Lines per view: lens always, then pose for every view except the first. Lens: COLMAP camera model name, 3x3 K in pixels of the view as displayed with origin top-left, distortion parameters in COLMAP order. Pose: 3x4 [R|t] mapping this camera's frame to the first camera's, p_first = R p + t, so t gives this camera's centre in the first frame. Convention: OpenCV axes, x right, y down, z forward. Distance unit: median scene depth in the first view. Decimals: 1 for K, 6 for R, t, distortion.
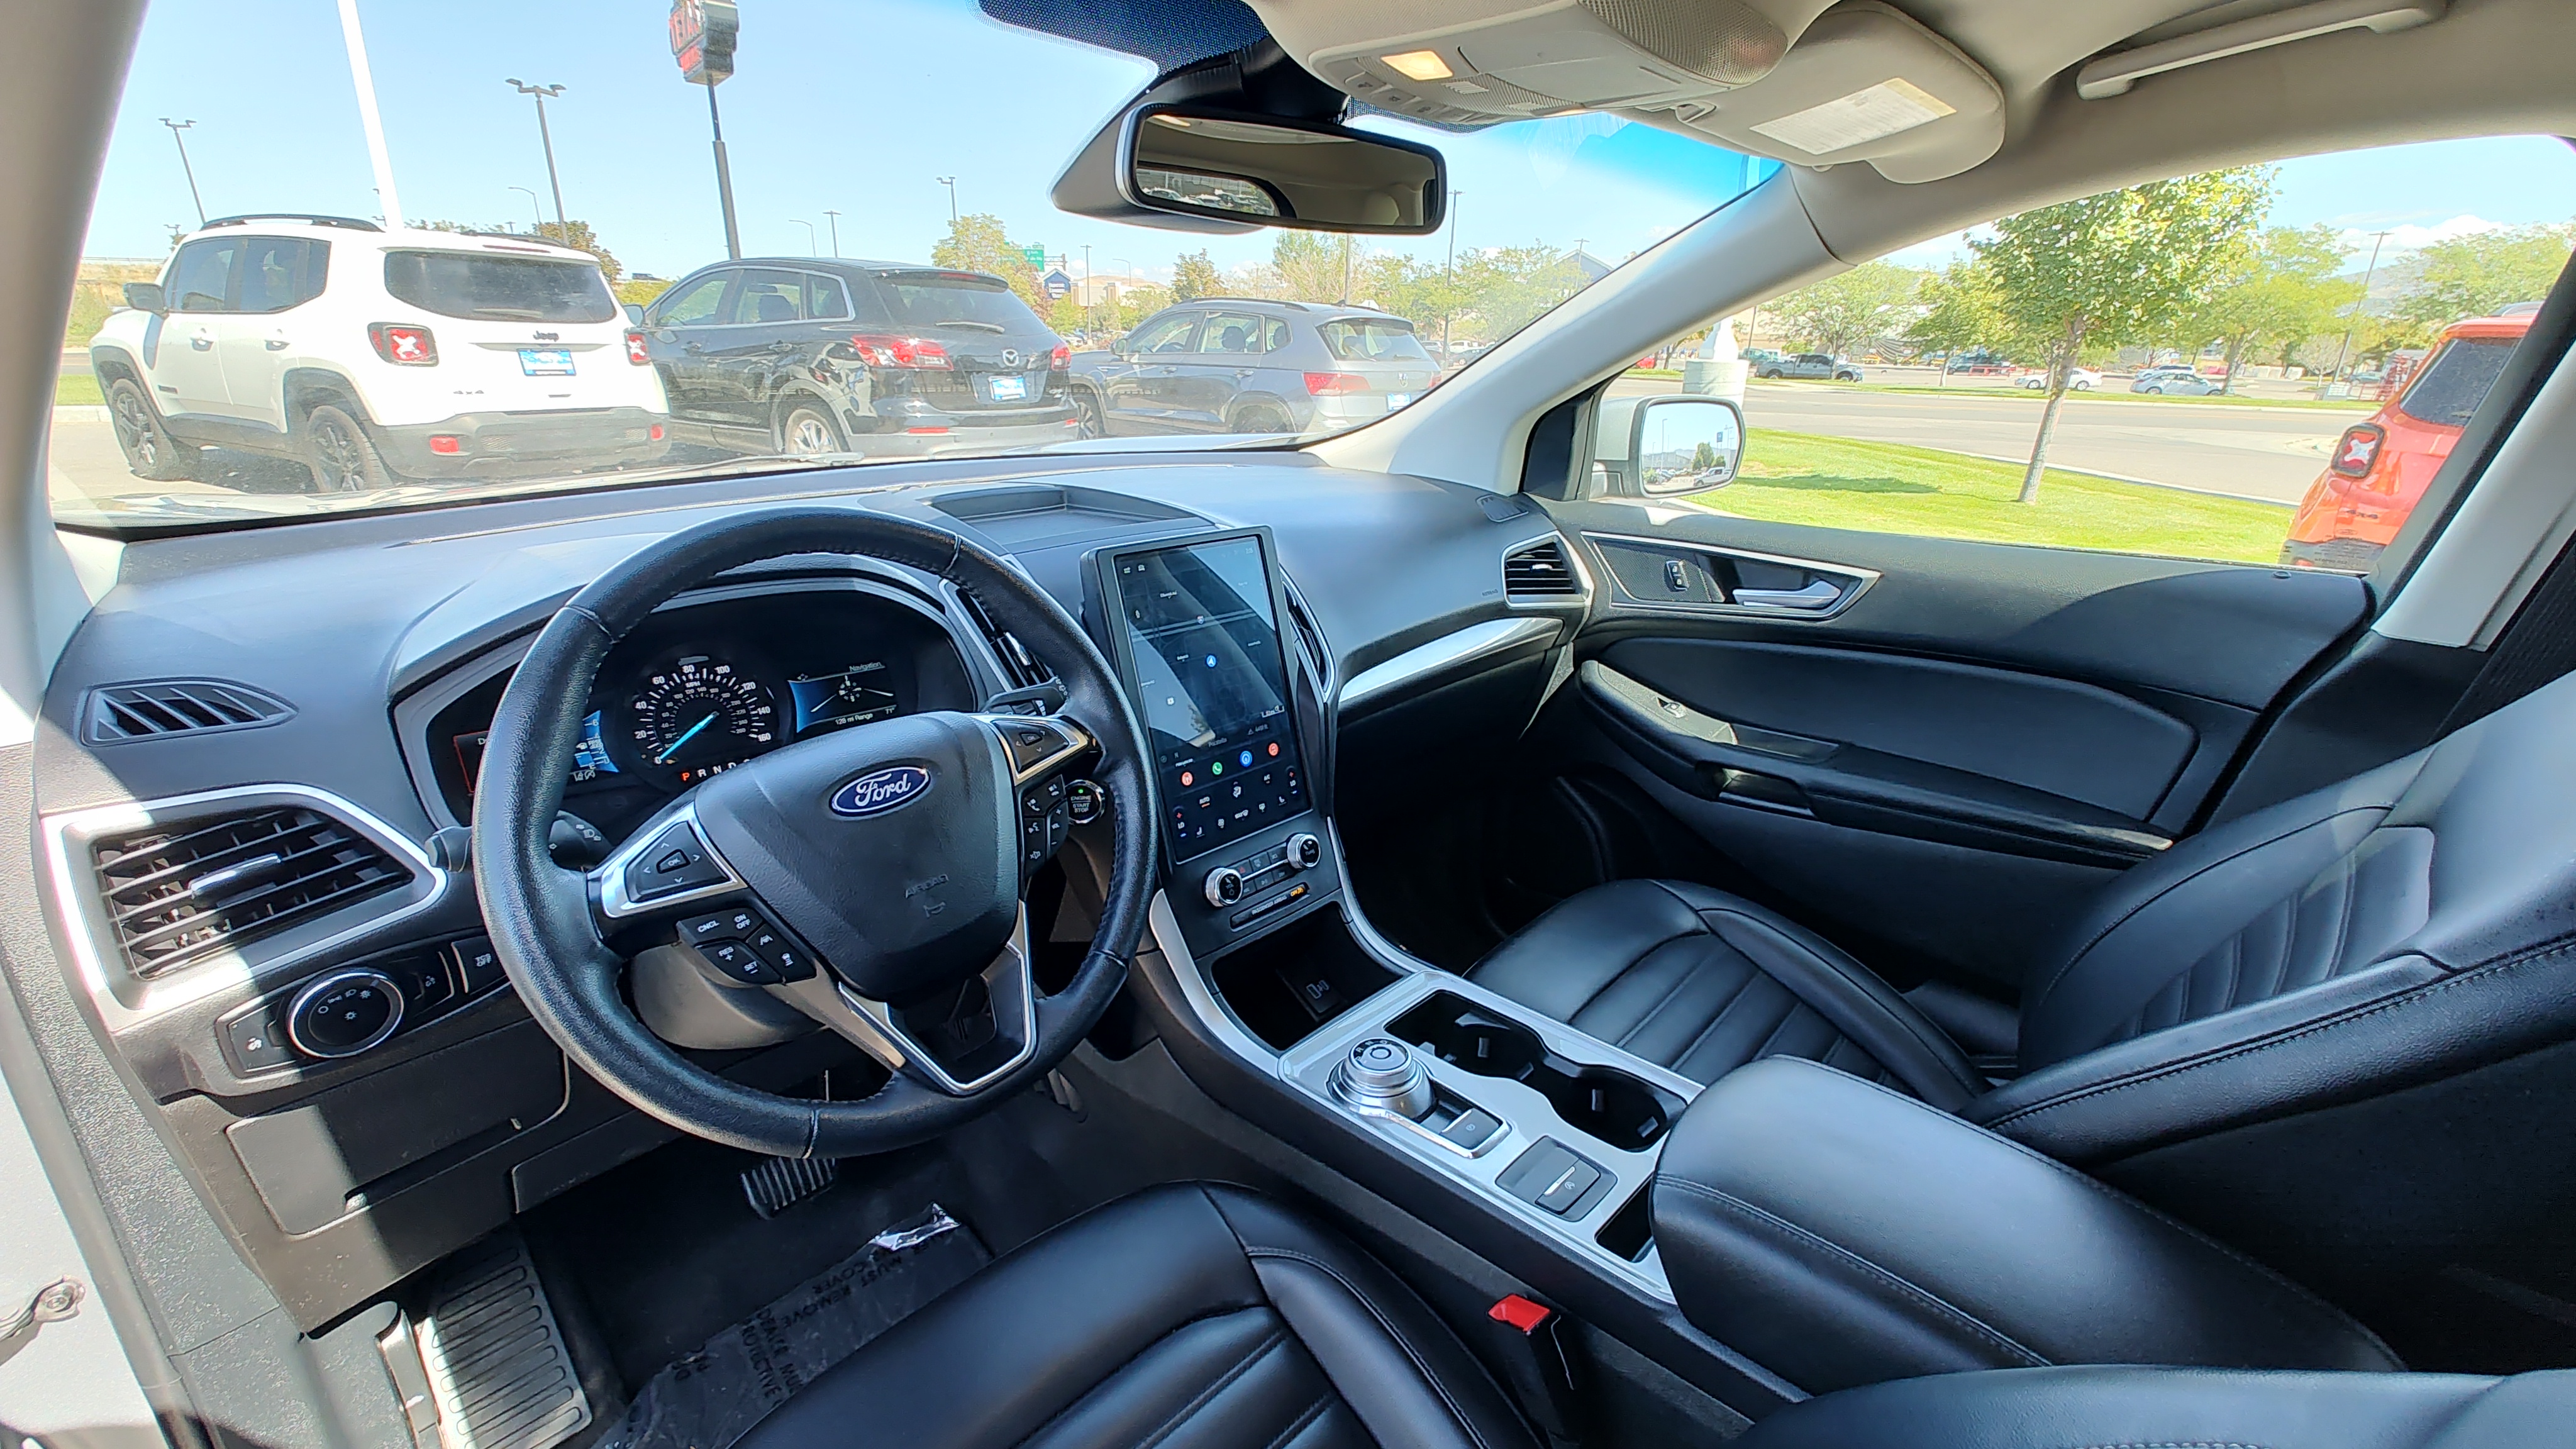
lens RADIAL K [[1079.1, 0, 1269.8], [0, 1079.1, 717.1], [0, 0, 1]] dist [0.018673, 0.000331]
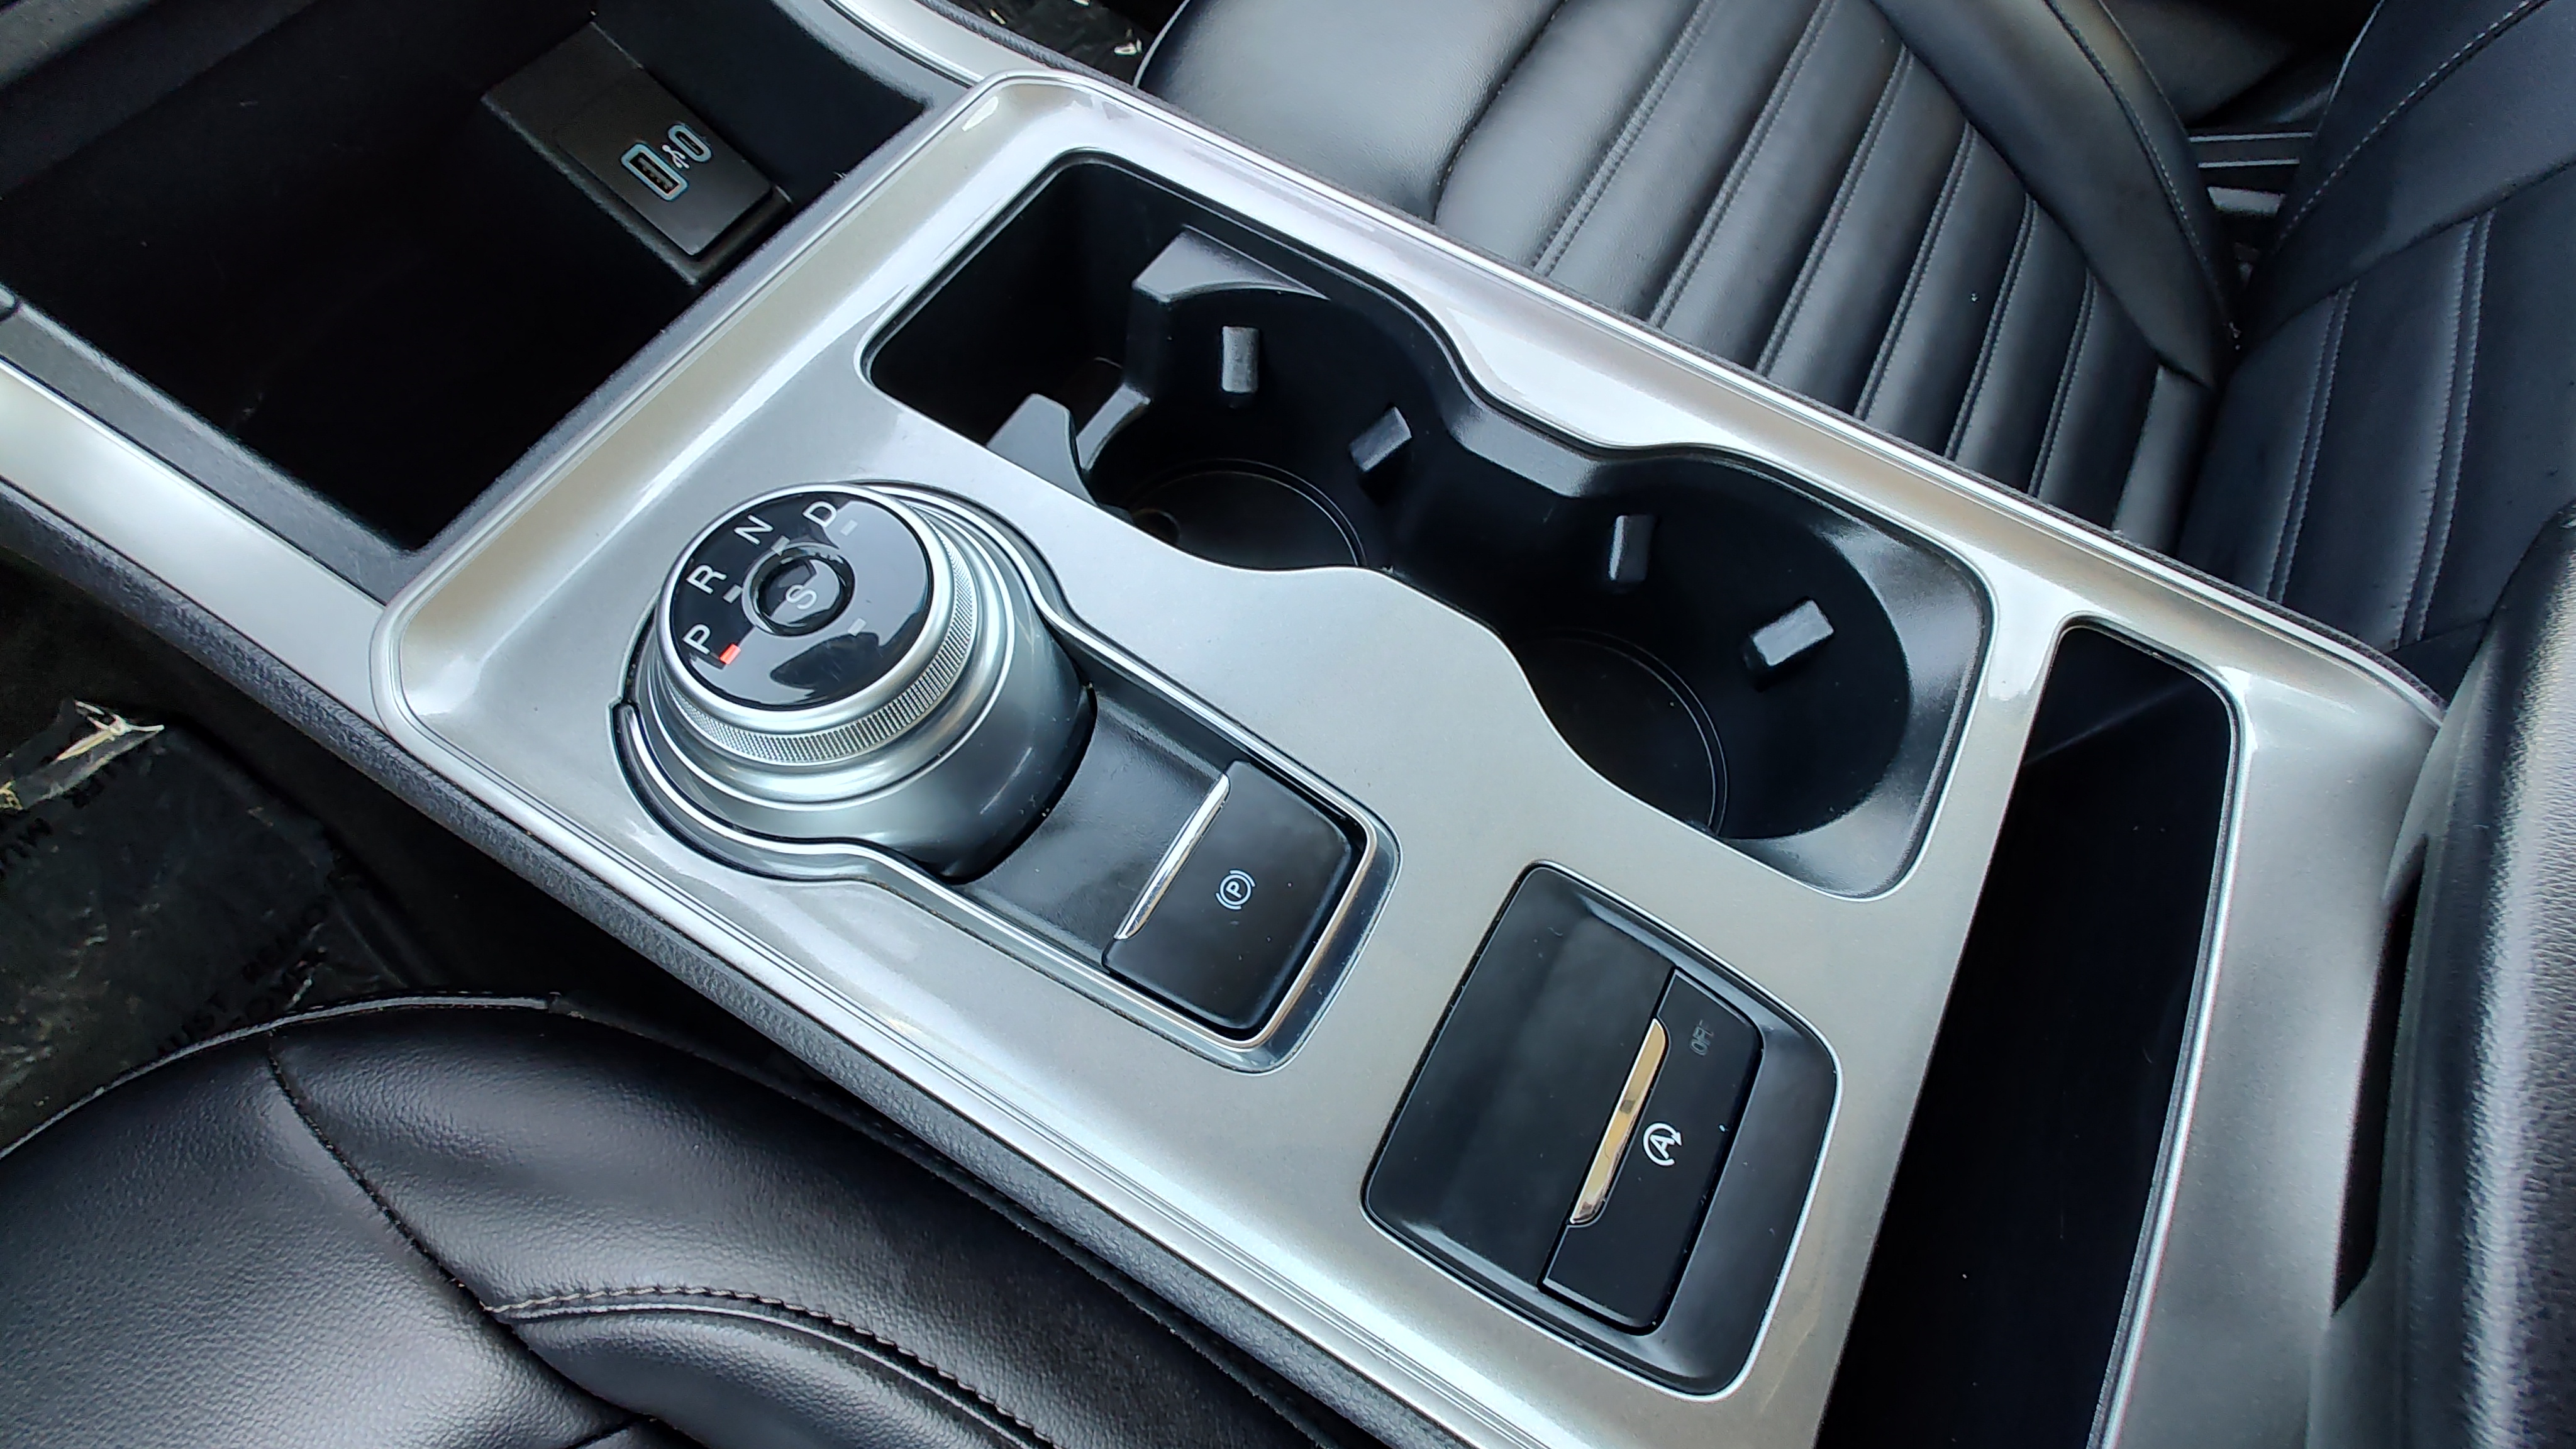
lens RADIAL K [[1079.1, 0, 1269.8], [0, 1079.1, 717.1], [0, 0, 1]] dist [0.018673, 0.000331]
pose [[0.965703, -0.198768, 0.167059, 0.131218], [0.008816, 0.668133, 0.743990, 0.143972], [-0.259499, -0.717001, 0.646970, 0.709052]]
